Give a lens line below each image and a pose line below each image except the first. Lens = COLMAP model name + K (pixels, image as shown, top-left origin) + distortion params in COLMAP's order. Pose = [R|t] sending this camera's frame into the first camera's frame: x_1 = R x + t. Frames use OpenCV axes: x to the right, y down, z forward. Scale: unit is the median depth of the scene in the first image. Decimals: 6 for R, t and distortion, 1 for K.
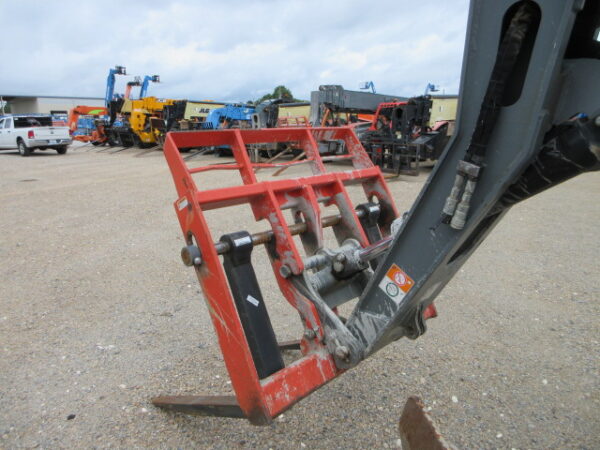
lens RADIAL K [[438.2, 0, 301.5], [0, 438.2, 226.5], [0, 0, 1]] dist [0.006447, 0.000415]
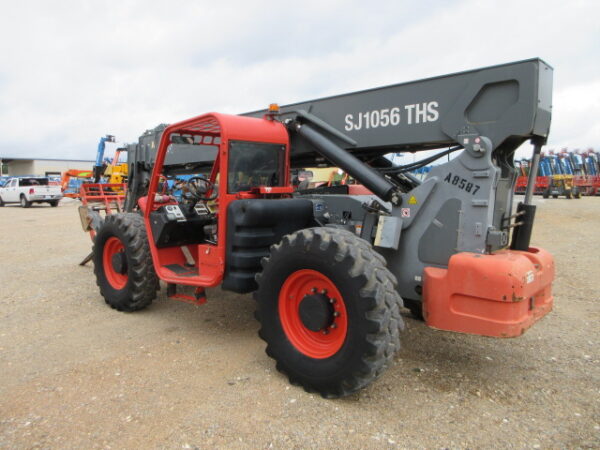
lens RADIAL K [[438.2, 0, 299.3], [0, 438.2, 223.1], [0, 0, 1]] dist [0.006447, 0.000415]
pose [[0.999829, 0.001923, 0.018417, 0.126630], [0.000716, 0.989836, -0.142209, 0.056616], [-0.018503, 0.142198, 0.989665, -0.237568]]
